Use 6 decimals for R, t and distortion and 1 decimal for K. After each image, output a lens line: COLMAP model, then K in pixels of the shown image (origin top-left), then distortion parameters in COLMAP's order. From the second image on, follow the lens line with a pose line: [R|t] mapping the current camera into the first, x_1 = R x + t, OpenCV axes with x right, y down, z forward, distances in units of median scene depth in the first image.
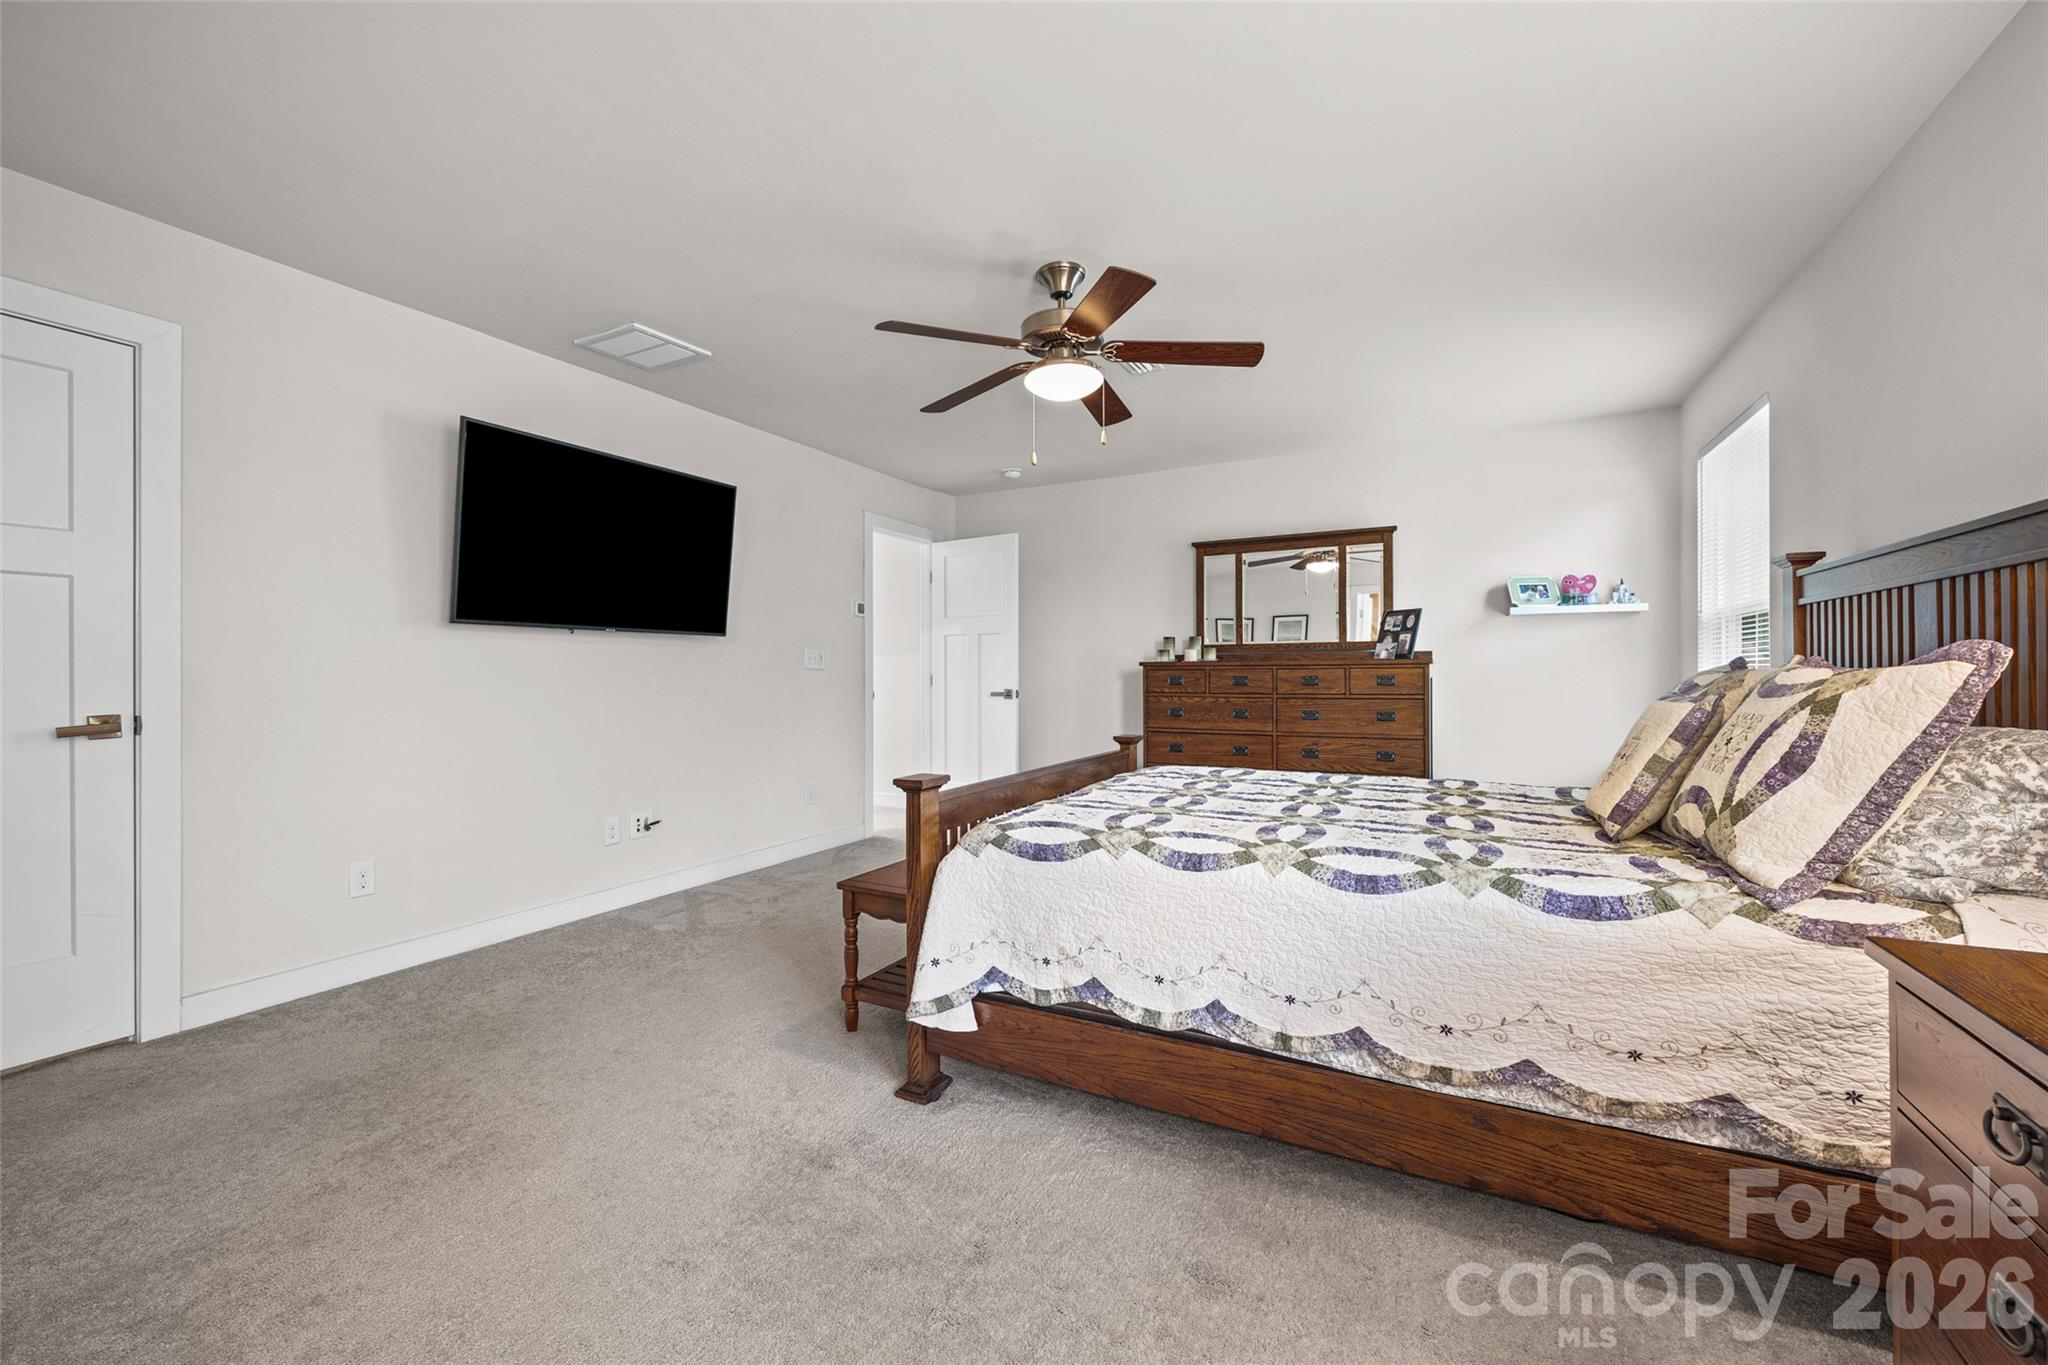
lens RADIAL K [[817.9, 0, 1021.0], [0, 817.9, 679.9], [0, 0, 1]] dist [-0.004186, 0.000044]
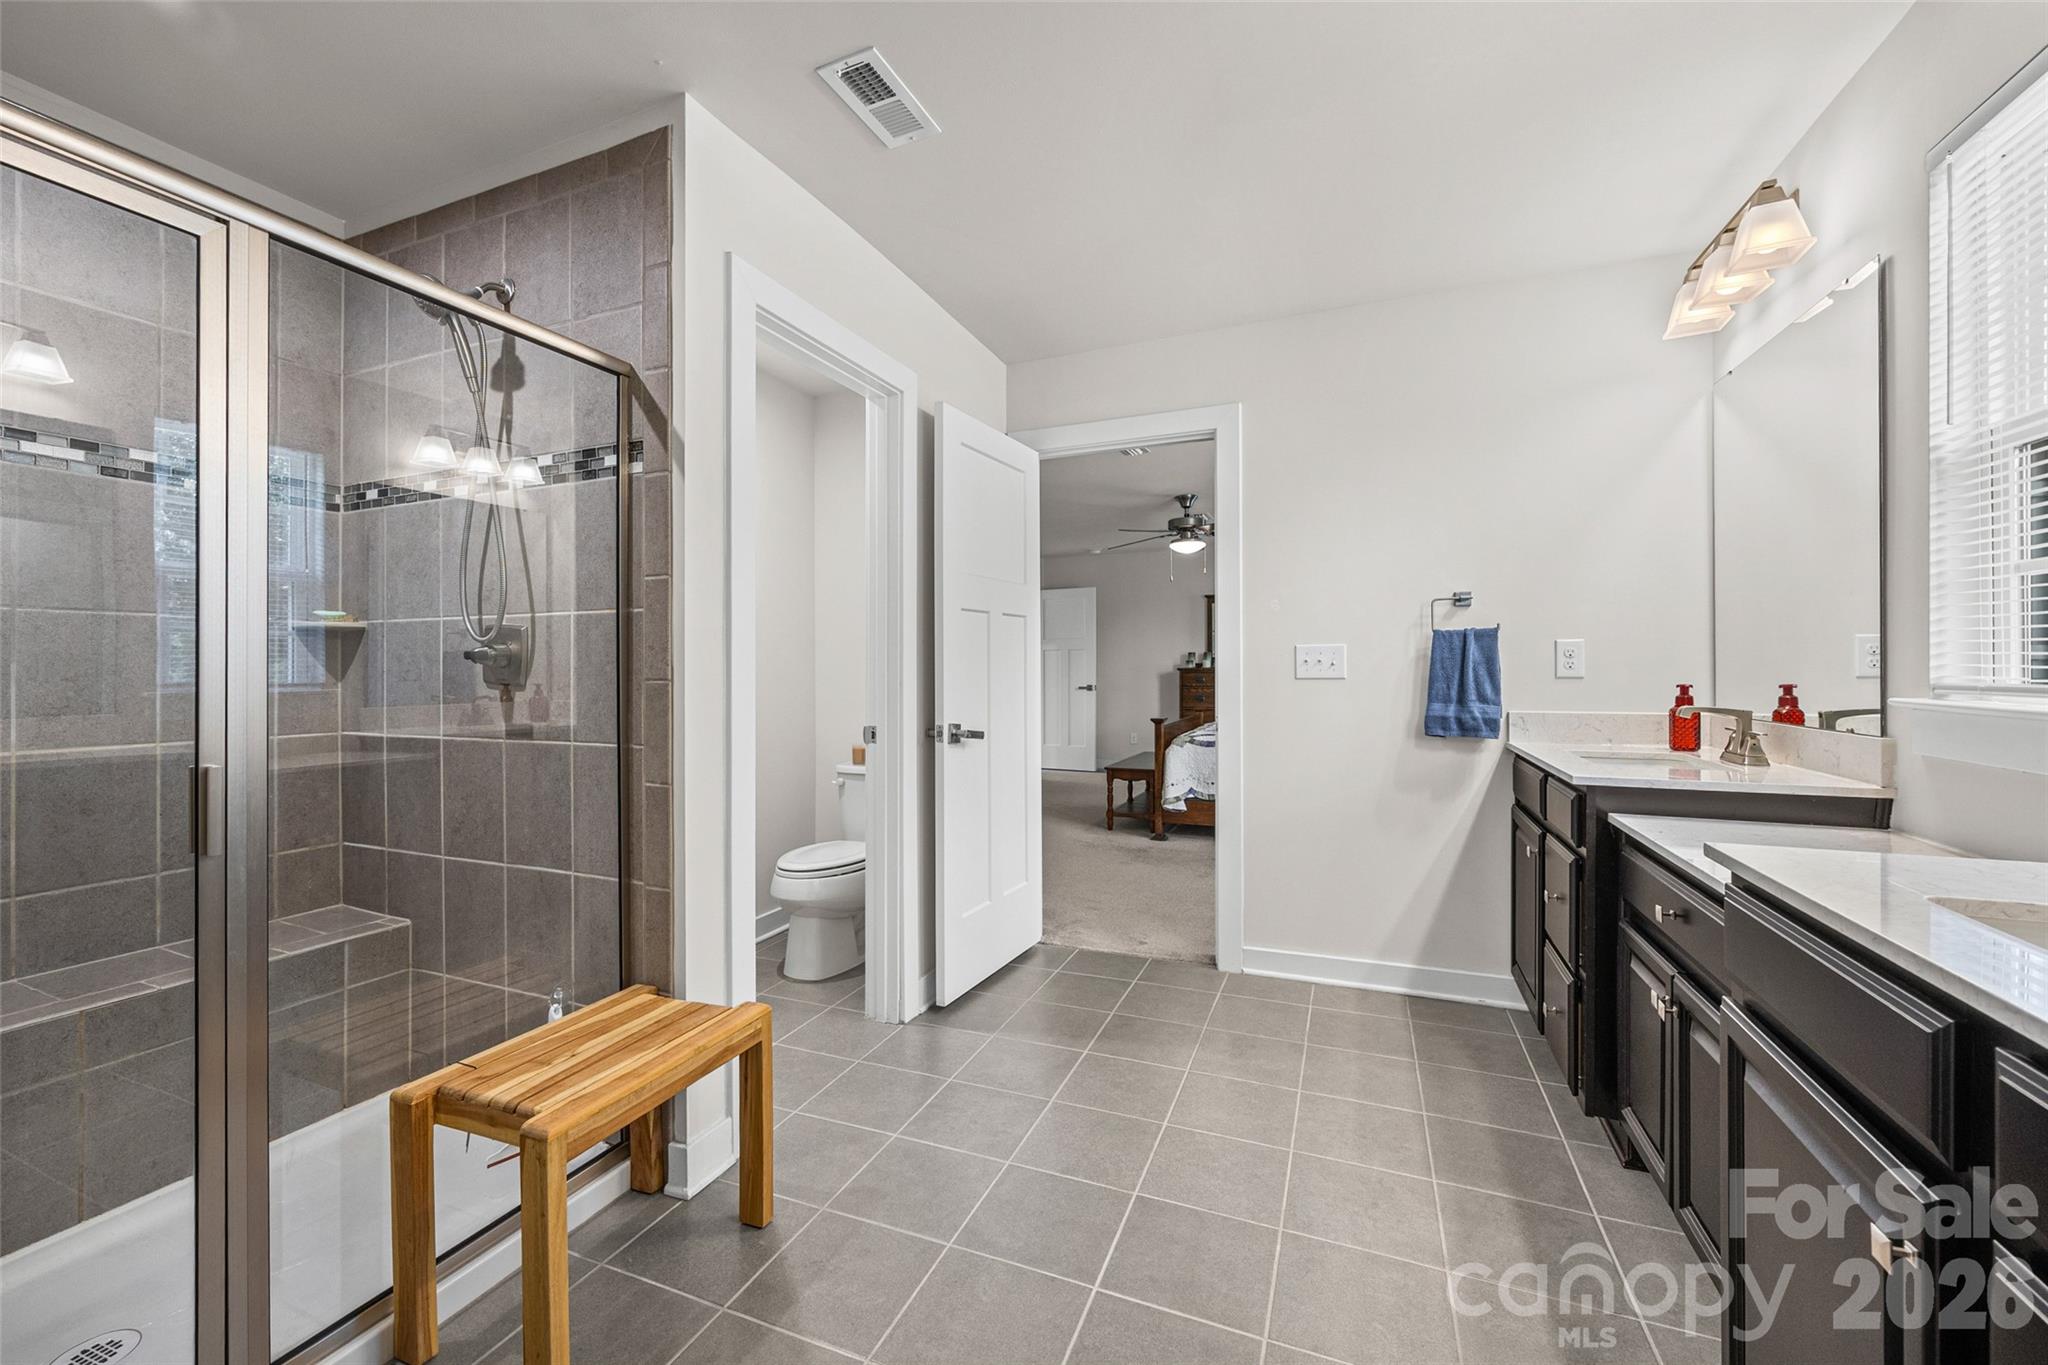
lens RADIAL K [[817.9, 0, 1021.5], [0, 817.9, 671.1], [0, 0, 1]] dist [-0.004186, 0.000044]
pose [[0.995726, -0.002191, 0.092328, -0.324642], [0.002789, 0.999976, -0.006352, -0.006054], [-0.092312, 0.006582, 0.995708, -0.630980]]
